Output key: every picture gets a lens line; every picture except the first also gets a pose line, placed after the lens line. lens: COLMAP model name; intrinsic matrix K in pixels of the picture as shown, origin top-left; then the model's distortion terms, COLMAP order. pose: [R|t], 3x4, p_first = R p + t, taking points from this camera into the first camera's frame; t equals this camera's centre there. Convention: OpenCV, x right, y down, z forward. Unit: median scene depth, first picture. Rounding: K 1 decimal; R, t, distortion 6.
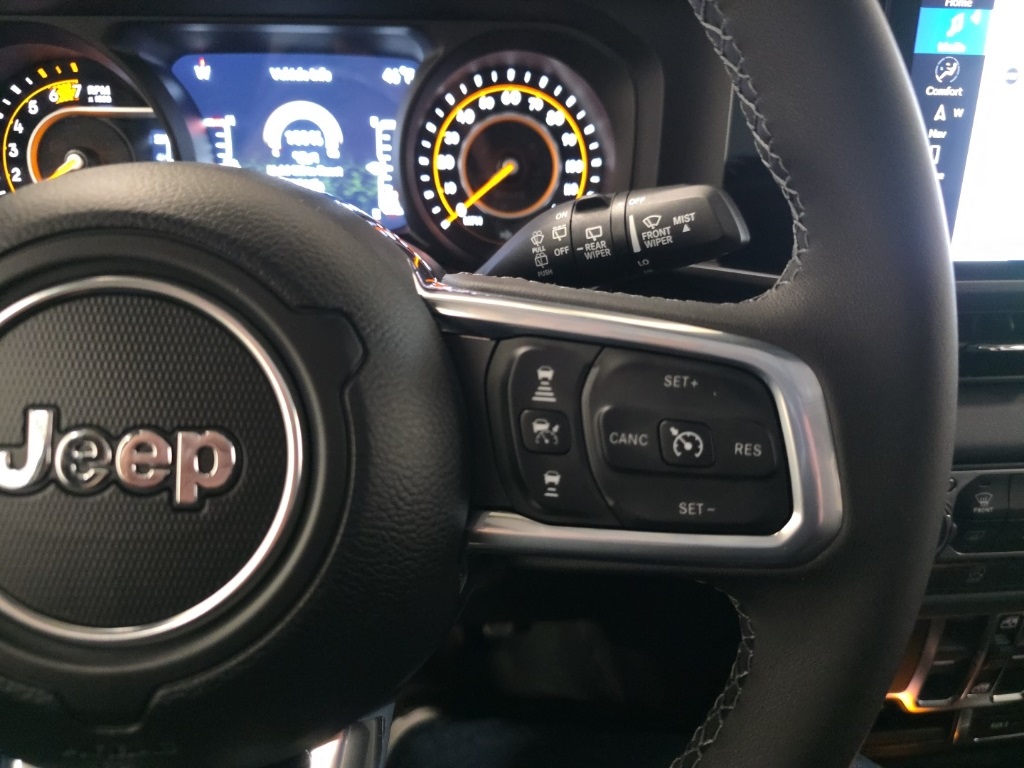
lens RADIAL K [[681.2, 0, 510.1], [0, 681.2, 391.2], [0, 0, 1]] dist [0.050201, -0.039856]
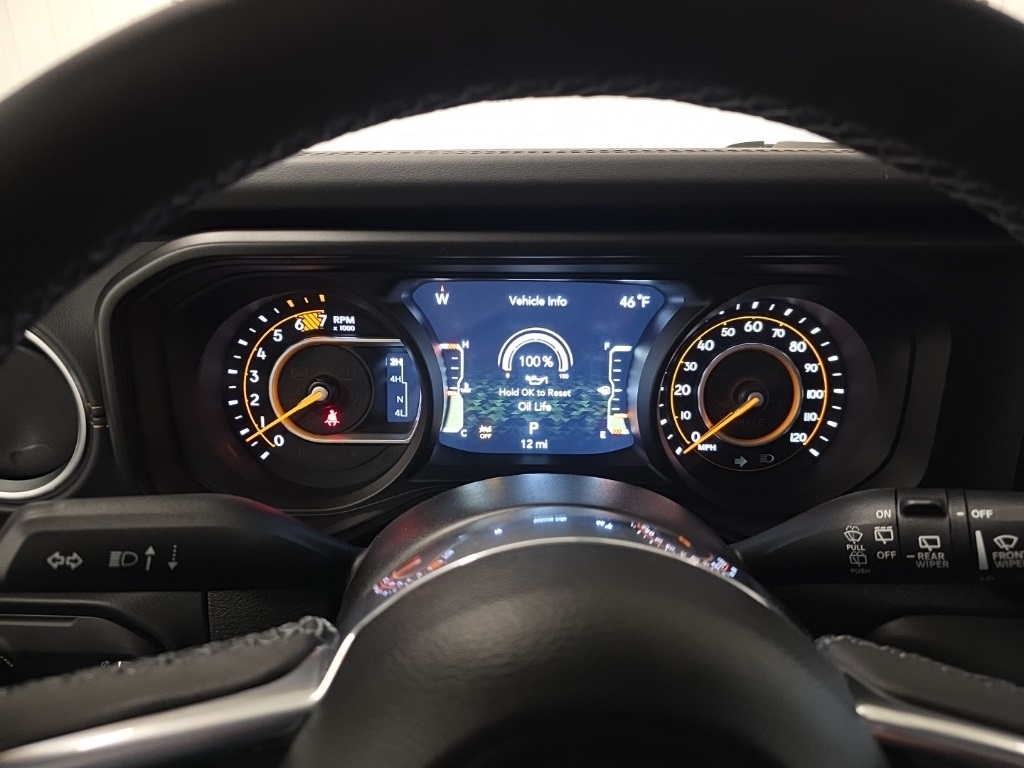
lens RADIAL K [[681.2, 0, 510.4], [0, 681.2, 387.4], [0, 0, 1]] dist [0.050201, -0.039856]
pose [[0.999025, 0.025355, -0.036150, -0.304041], [-0.027804, 0.997235, -0.068919, -0.265694], [0.034303, 0.069856, 0.996967, 0.029670]]
